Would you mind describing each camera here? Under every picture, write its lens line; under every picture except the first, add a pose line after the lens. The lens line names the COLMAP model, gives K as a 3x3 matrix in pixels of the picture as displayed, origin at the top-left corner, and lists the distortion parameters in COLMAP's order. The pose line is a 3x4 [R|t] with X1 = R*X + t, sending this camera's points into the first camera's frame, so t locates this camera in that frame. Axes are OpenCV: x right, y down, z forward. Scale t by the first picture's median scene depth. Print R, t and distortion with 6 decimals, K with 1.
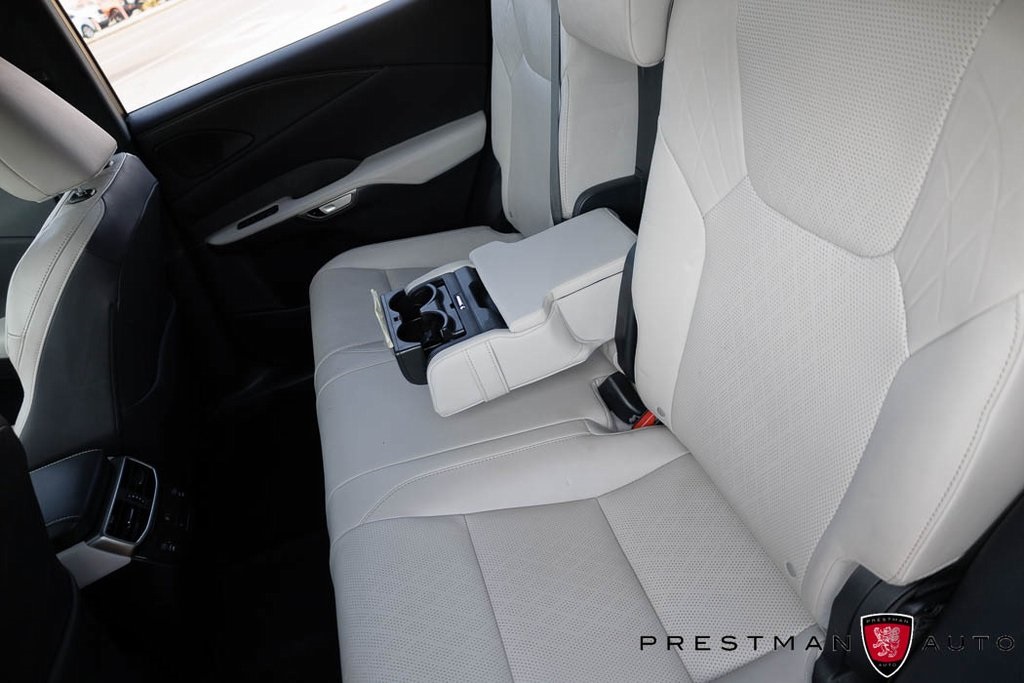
lens RADIAL K [[686.2, 0, 495.2], [0, 686.2, 342.6], [0, 0, 1]] dist [0.000600, 0.000397]
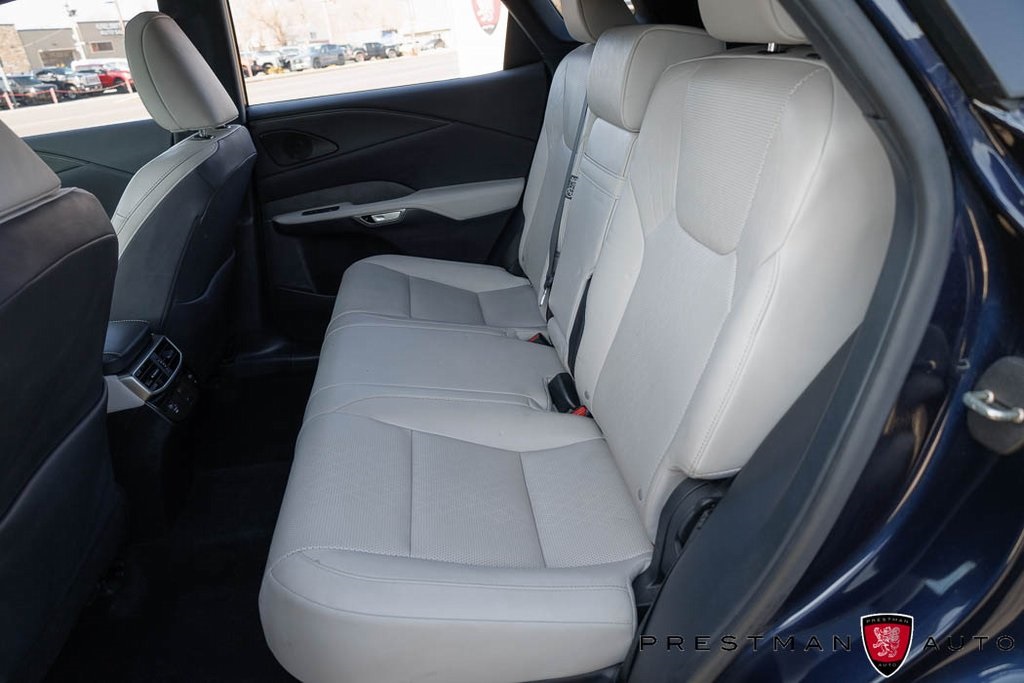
lens RADIAL K [[711.2, 0, 491.8], [0, 711.2, 346.7], [0, 0, 1]] dist [0.002485, 0.002446]
pose [[0.963227, 0.261901, -0.060020, 0.110328], [-0.268475, 0.947076, -0.175979, 0.248608], [0.010755, 0.185621, 0.982563, -0.245736]]
